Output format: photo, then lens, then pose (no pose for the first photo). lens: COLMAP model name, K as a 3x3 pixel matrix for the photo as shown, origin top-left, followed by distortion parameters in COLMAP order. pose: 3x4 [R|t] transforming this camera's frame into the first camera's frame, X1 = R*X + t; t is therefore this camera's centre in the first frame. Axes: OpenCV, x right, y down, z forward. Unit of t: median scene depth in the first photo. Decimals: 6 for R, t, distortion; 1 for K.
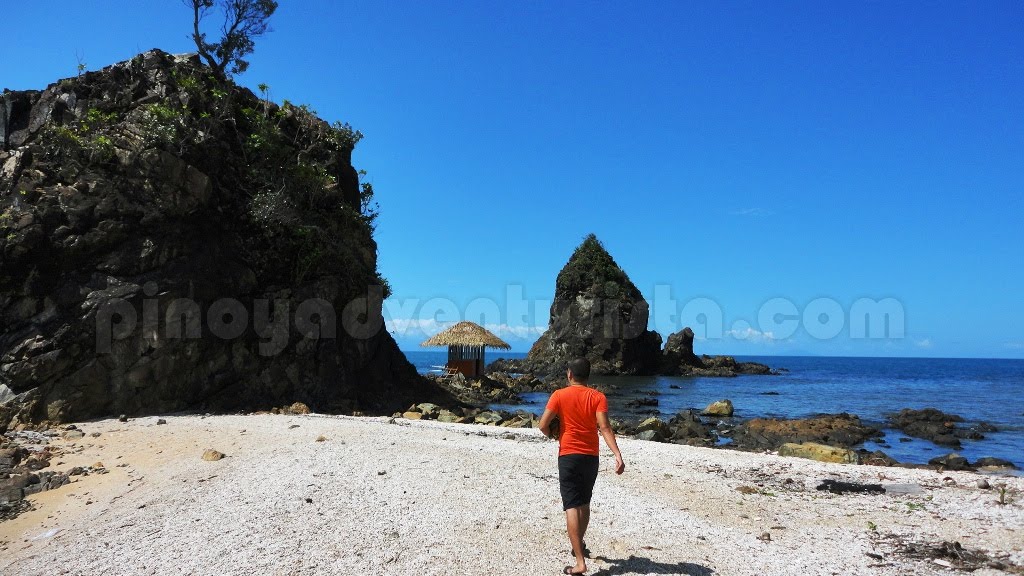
lens RADIAL K [[721.9, 0, 518.1], [0, 721.9, 288.1], [0, 0, 1]] dist [-0.000804, 0.000294]
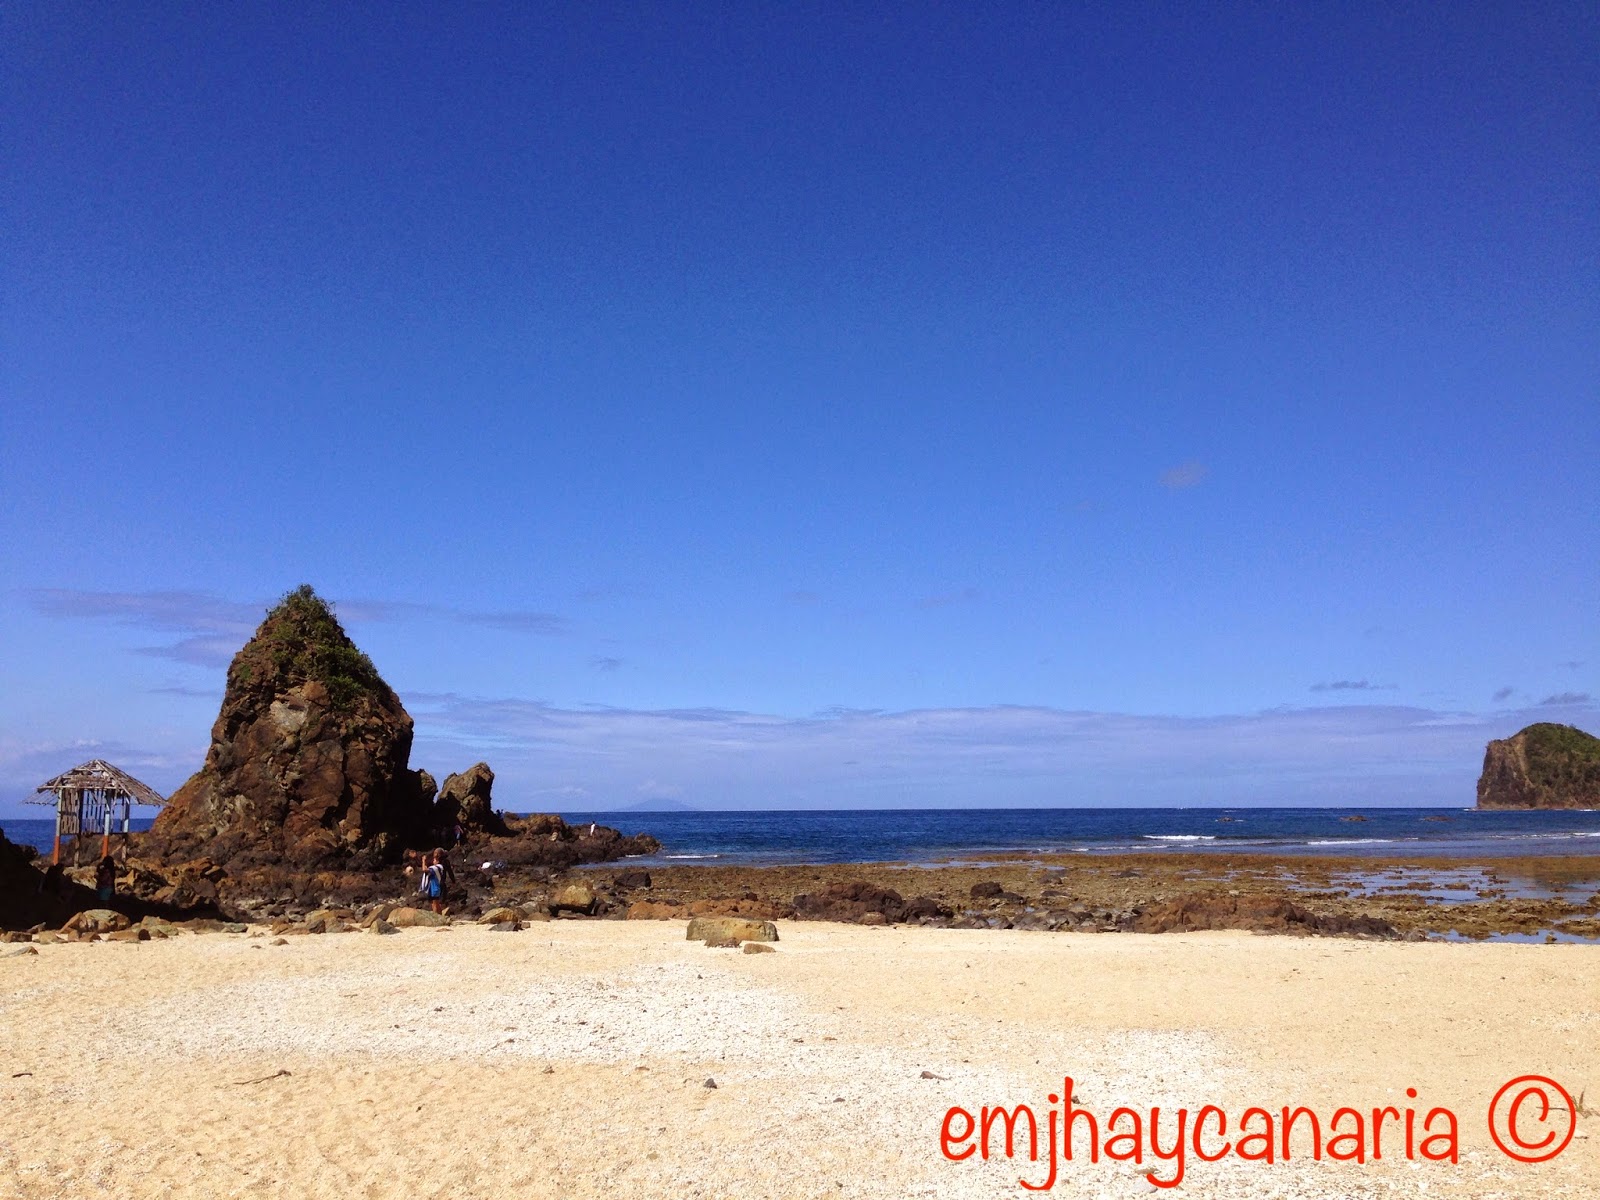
lens RADIAL K [[1411.8, 0, 808.1], [0, 1411.8, 606.4], [0, 0, 1]] dist [0.111805, -0.203063]
pose [[0.891536, 0.043889, 0.450818, -0.070055], [-0.020177, 0.998155, -0.057272, -0.014019], [-0.452500, 0.041964, 0.890777, -0.139468]]
